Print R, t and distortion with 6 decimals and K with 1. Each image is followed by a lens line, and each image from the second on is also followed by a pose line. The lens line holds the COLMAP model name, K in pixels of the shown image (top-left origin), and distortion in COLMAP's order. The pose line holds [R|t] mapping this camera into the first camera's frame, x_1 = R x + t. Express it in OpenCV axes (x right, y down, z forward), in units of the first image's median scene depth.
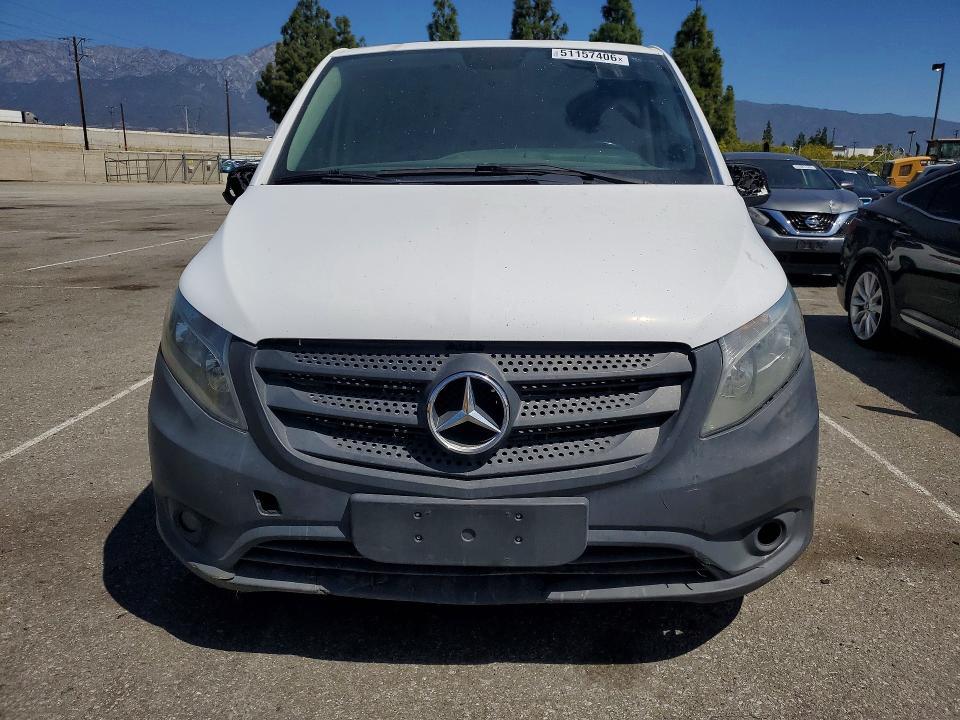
lens RADIAL K [[751.0, 0, 480.0], [0, 751.0, 360.0], [0, 0, 1]] dist [0.008982, 0.001341]
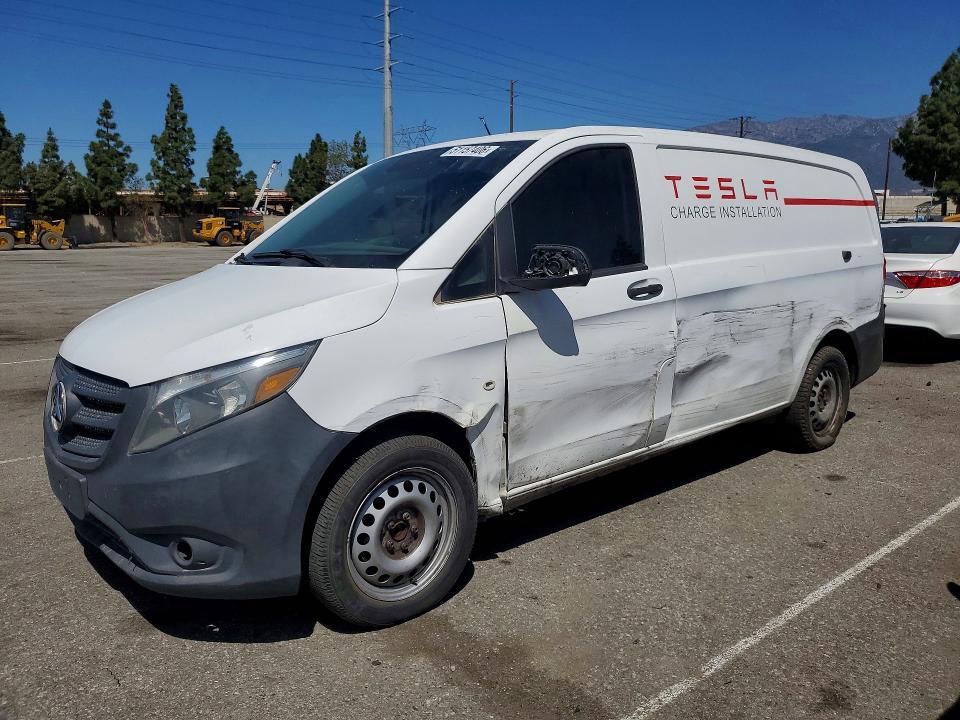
lens RADIAL K [[778.4, 0, 512.9], [0, 778.4, 356.4], [0, 0, 1]] dist [-0.003444, -0.005833]
pose [[0.678259, 0.098053, -0.728252, 0.111725], [-0.161153, 0.986779, -0.017228, -0.009957], [0.716934, 0.129045, 0.685093, 0.032753]]
